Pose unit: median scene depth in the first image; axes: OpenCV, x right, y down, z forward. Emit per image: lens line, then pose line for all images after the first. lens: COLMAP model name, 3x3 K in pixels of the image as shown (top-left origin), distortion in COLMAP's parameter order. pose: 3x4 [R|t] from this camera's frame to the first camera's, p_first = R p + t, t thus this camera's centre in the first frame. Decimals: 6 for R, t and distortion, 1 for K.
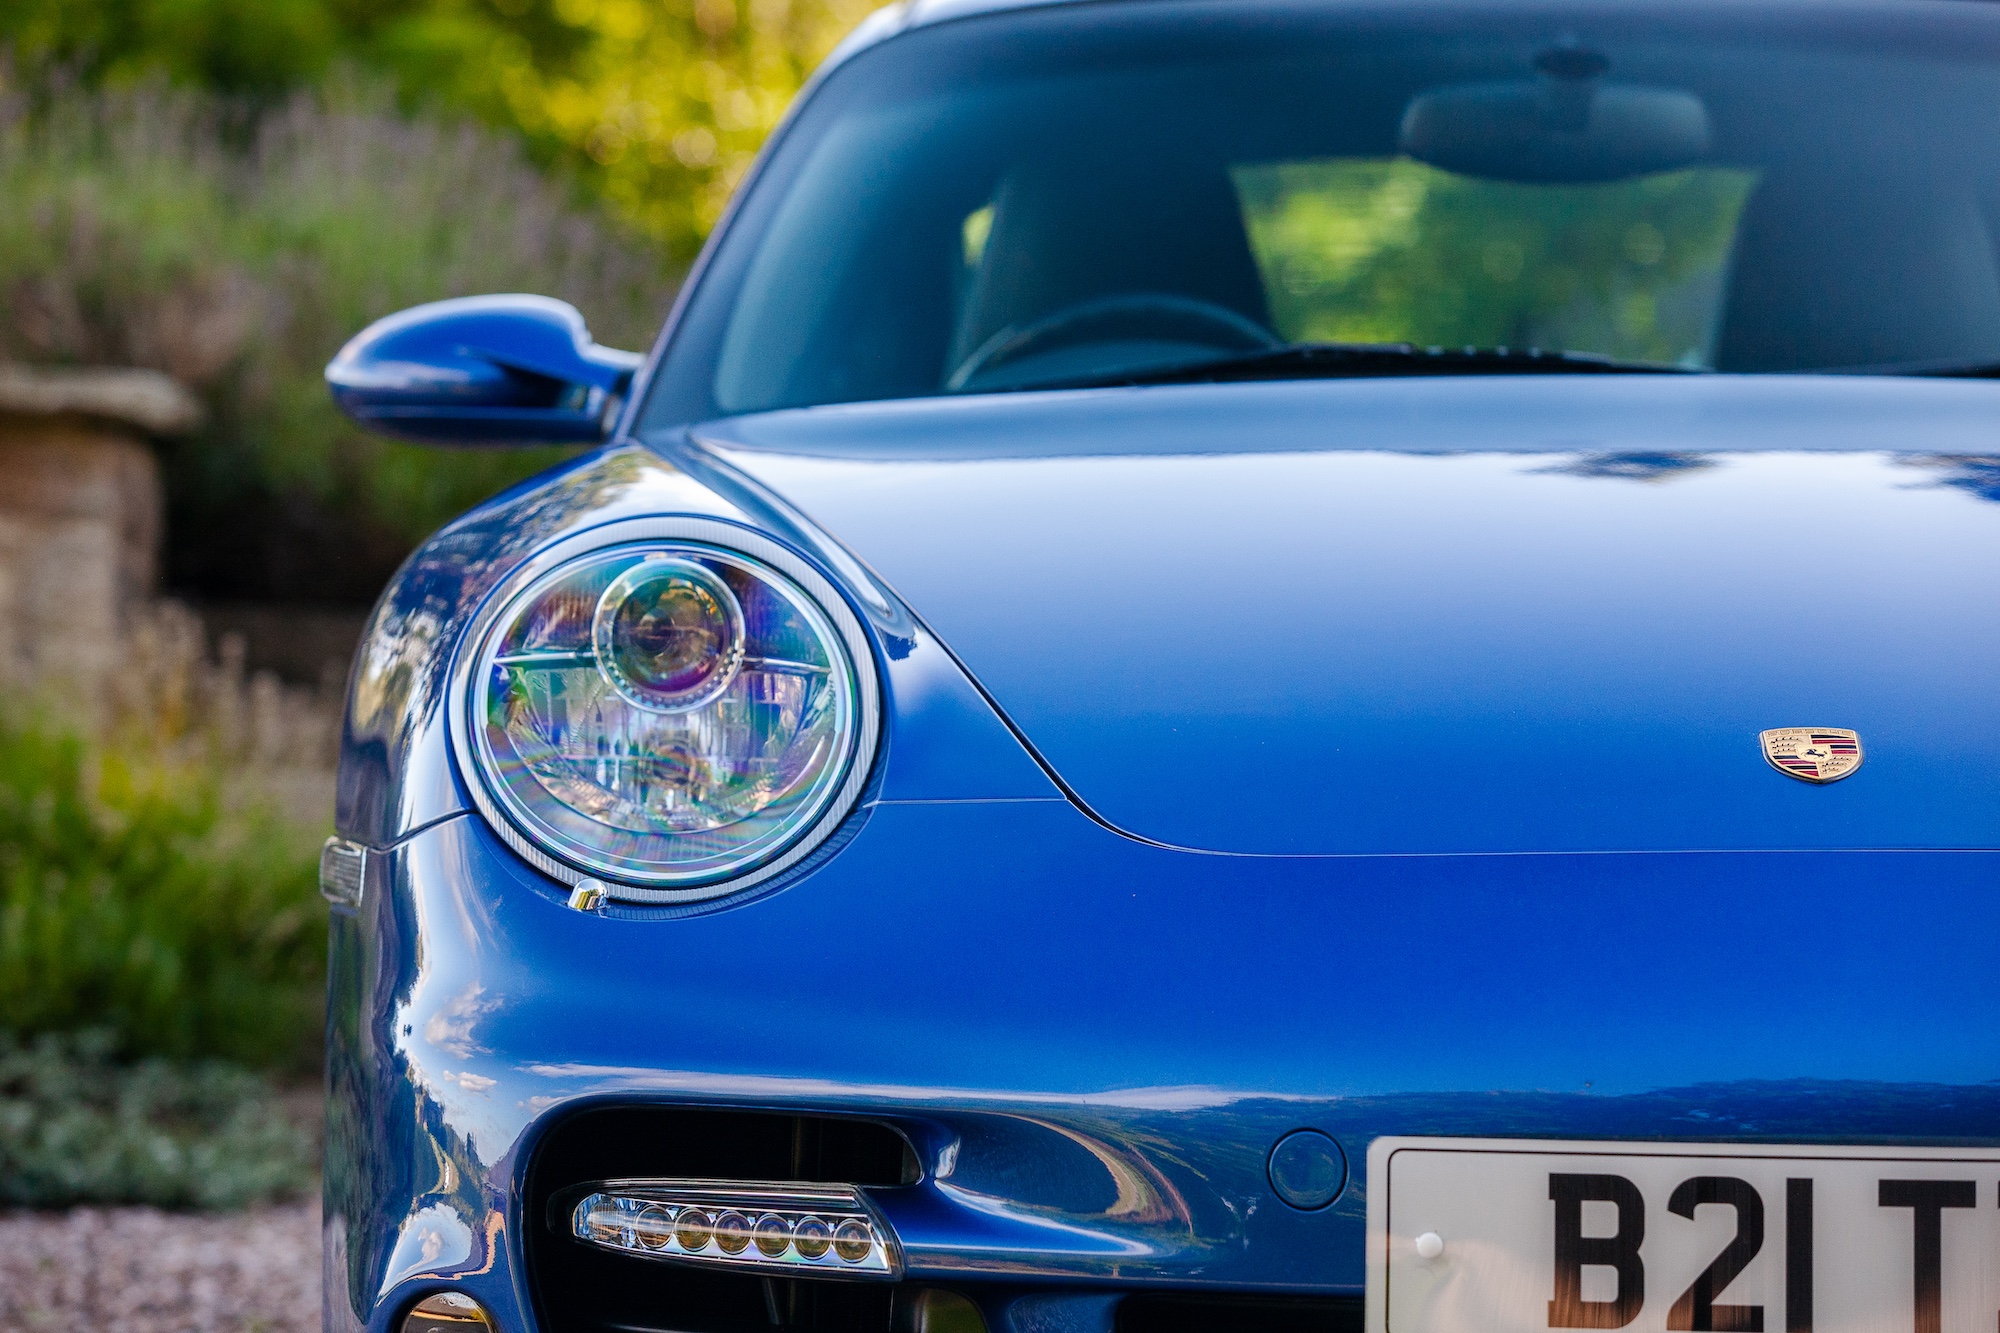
lens RADIAL K [[6540.8, 0, 1000.0], [0, 6540.8, 666.5], [0, 0, 1]] dist [0.101116, 2.719905]
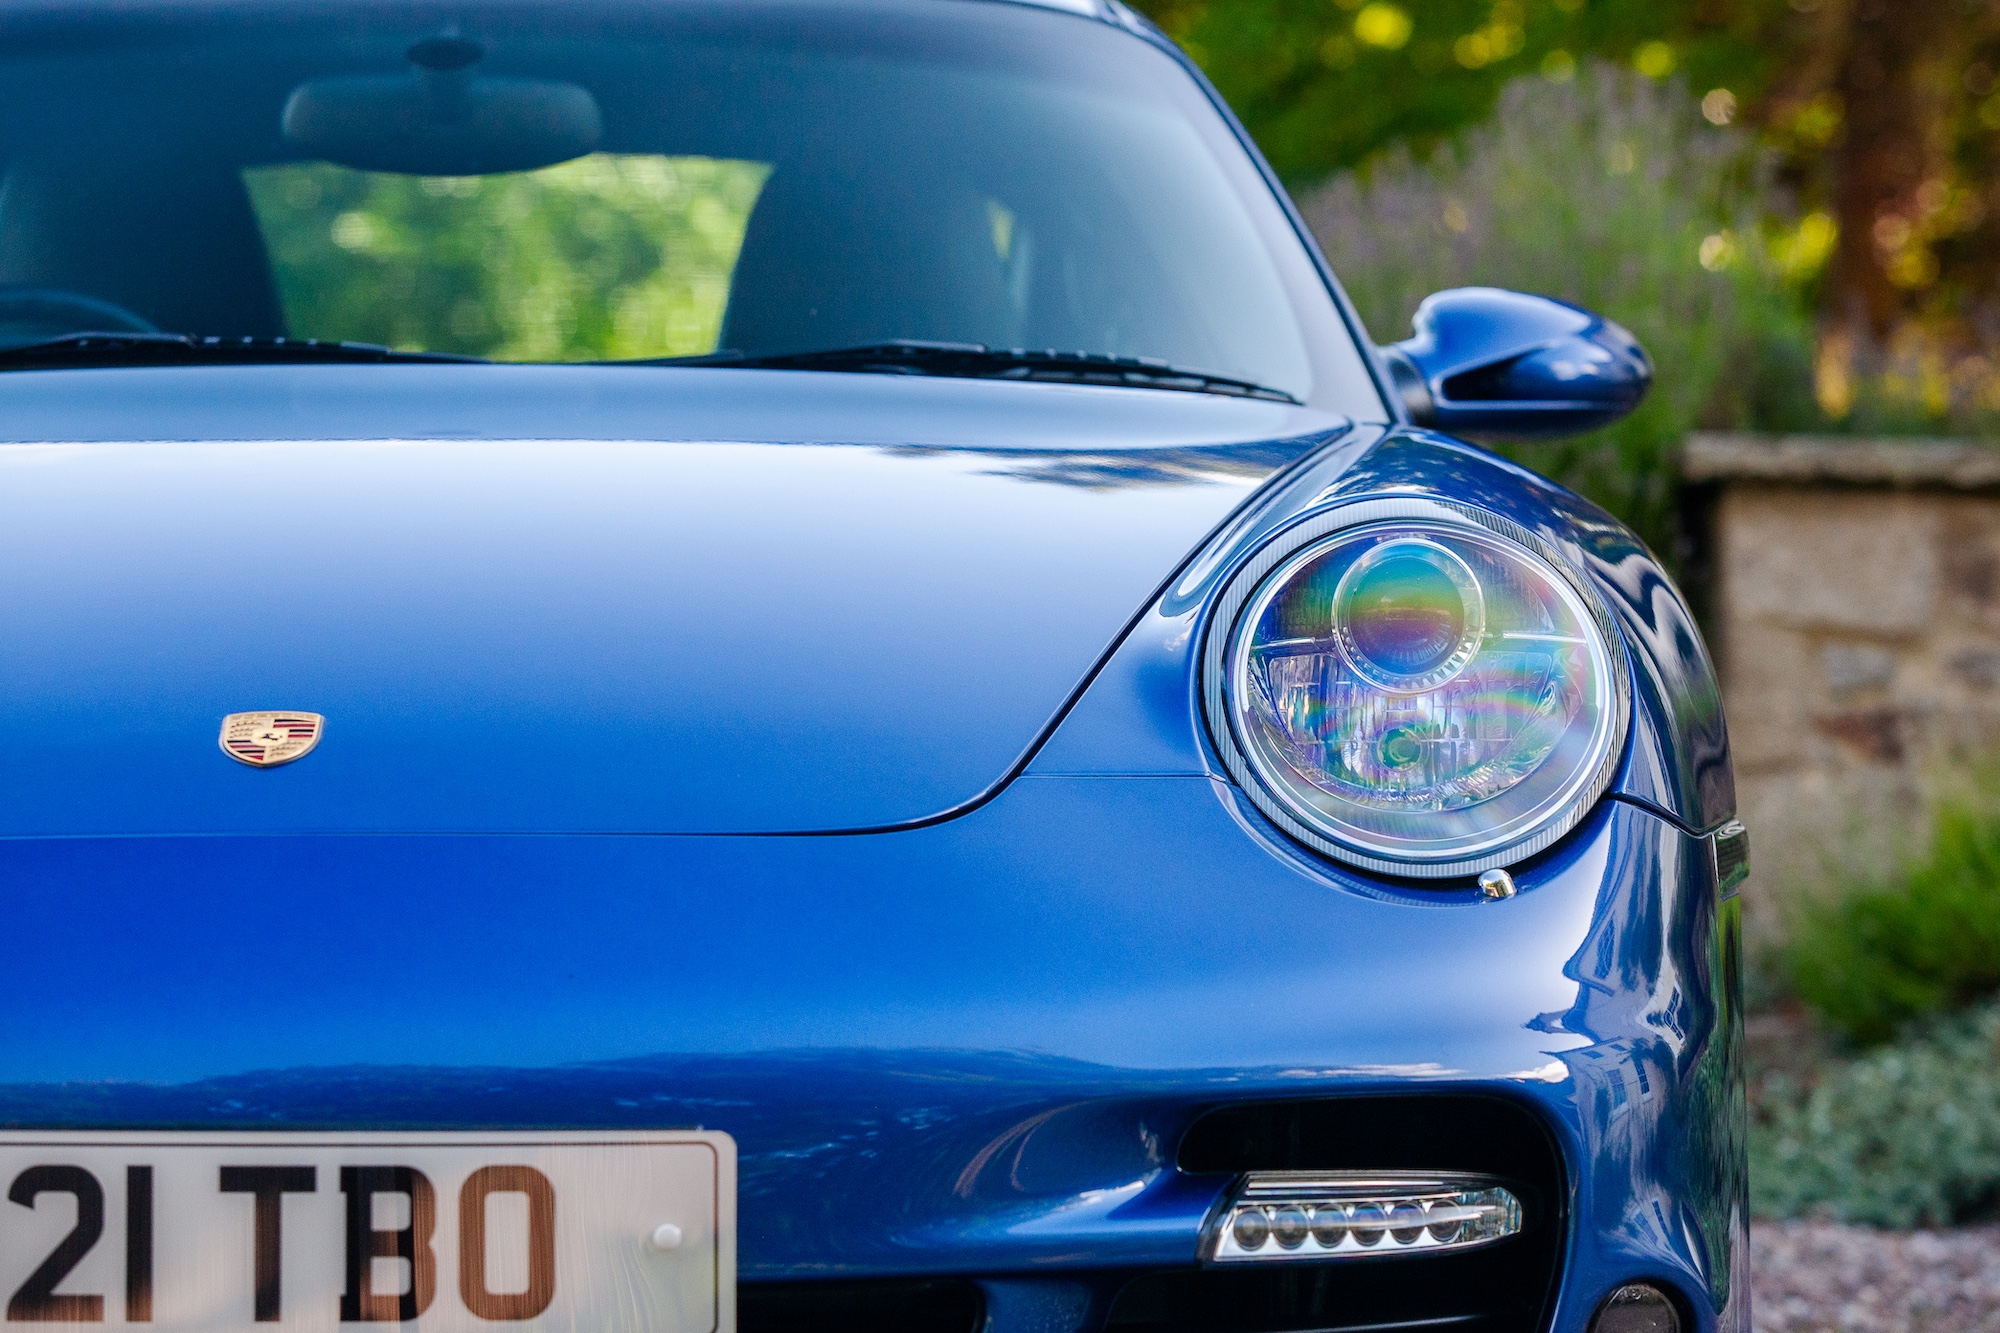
lens RADIAL K [[6416.0, 0, 999.2], [0, 6416.0, 774.2], [0, 0, 1]] dist [0.064177, 3.178341]
pose [[0.999521, -0.004303, 0.030659, 0.191768], [0.003862, 0.999889, 0.014420, 0.004909], [-0.030718, -0.014294, 0.999426, 0.025434]]
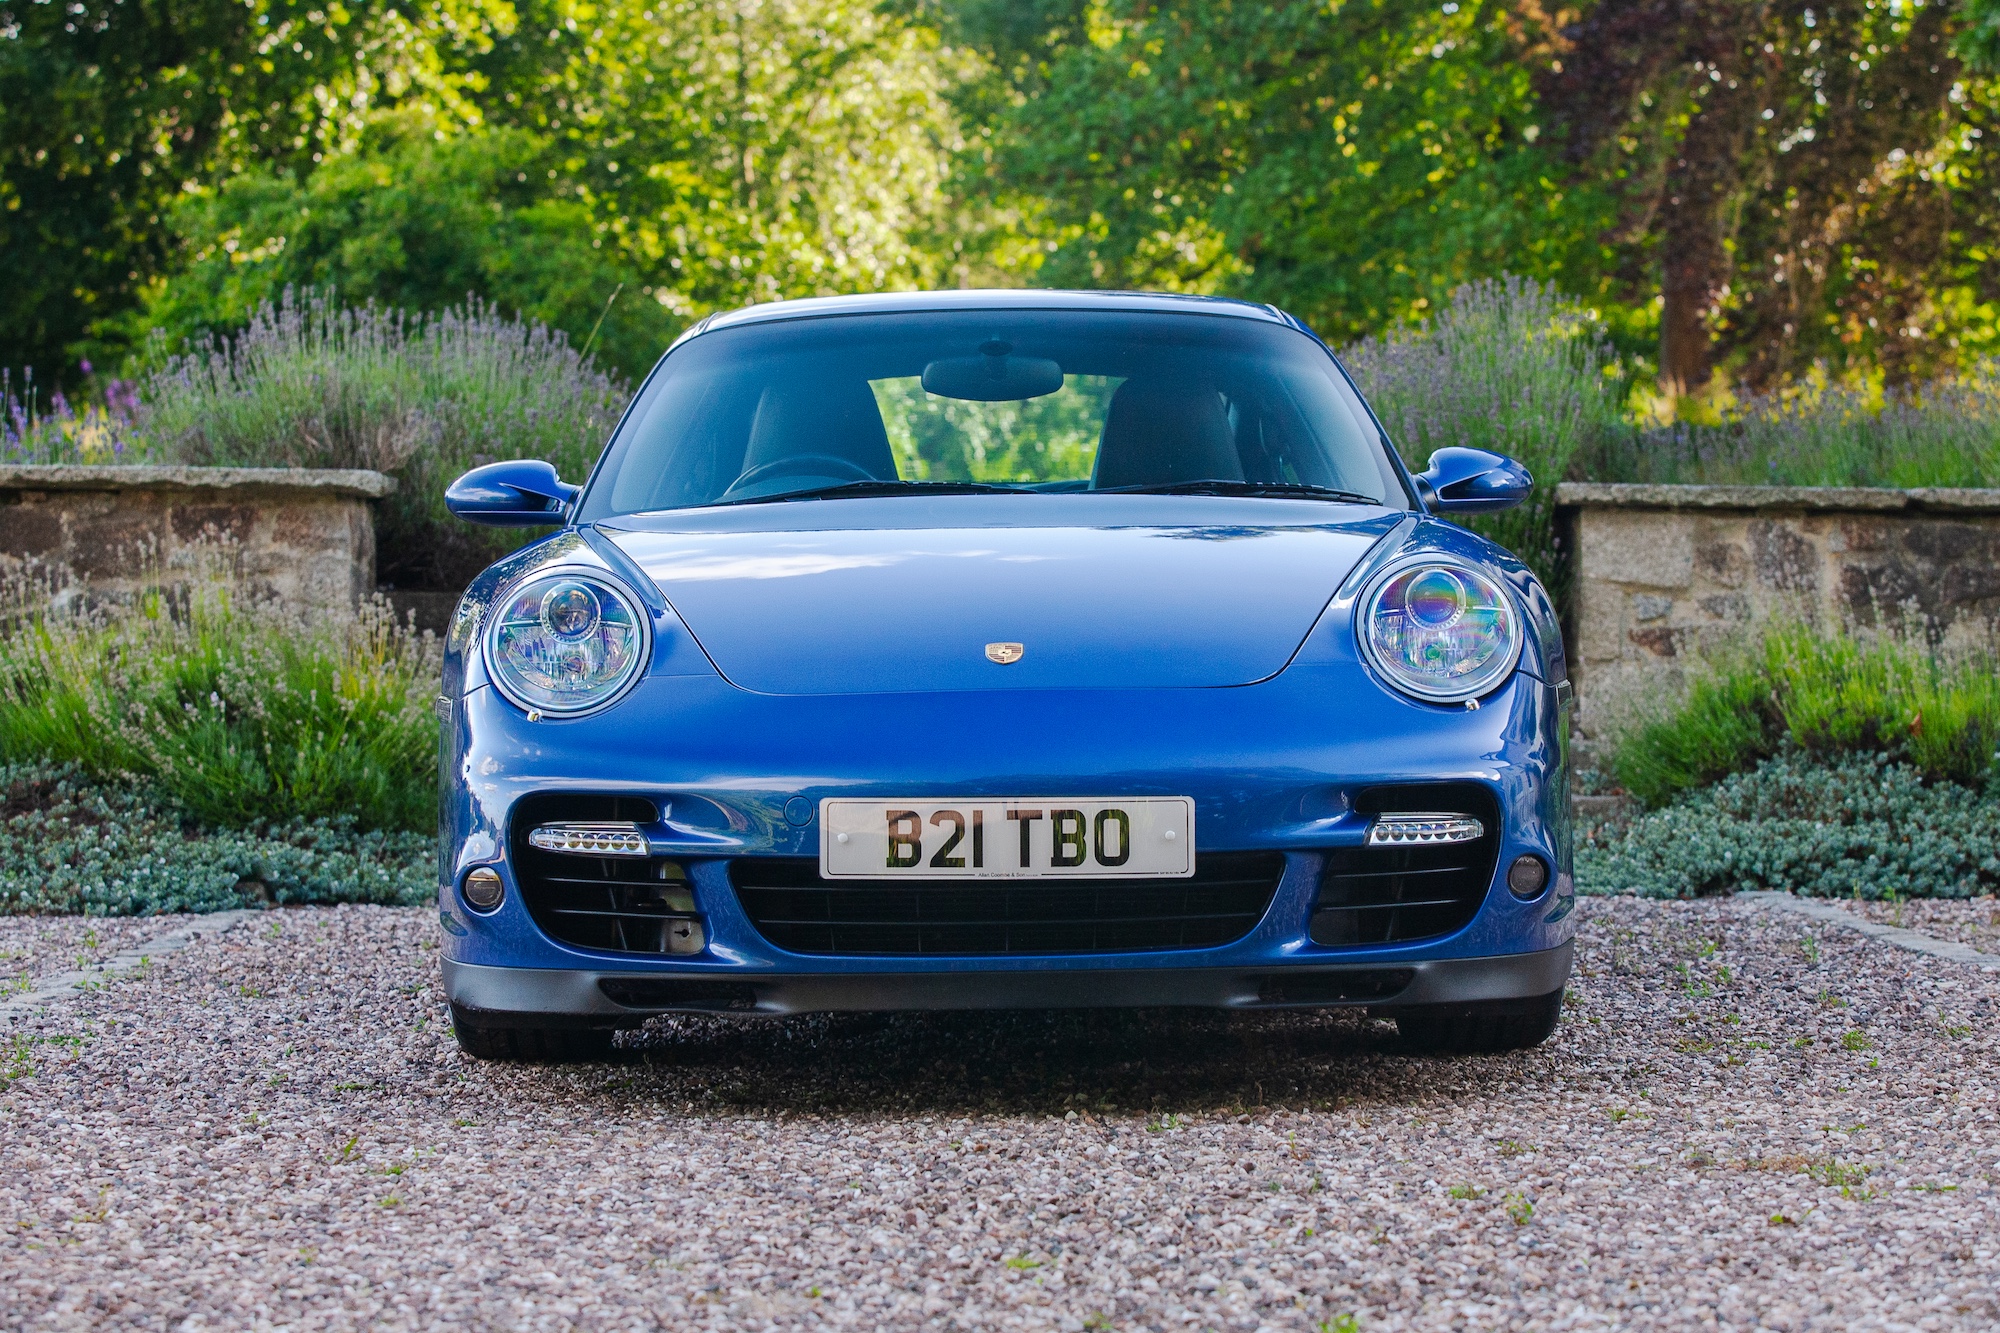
lens RADIAL K [[4496.1, 0, 1000.0], [0, 4496.1, 666.5], [0, 0, 1]] dist [-0.168071, -0.086455]
pose [[0.999849, -0.014631, 0.009404, 0.098980], [0.014511, 0.999813, 0.012768, -0.003941], [-0.009589, -0.012629, 0.999874, -0.733188]]
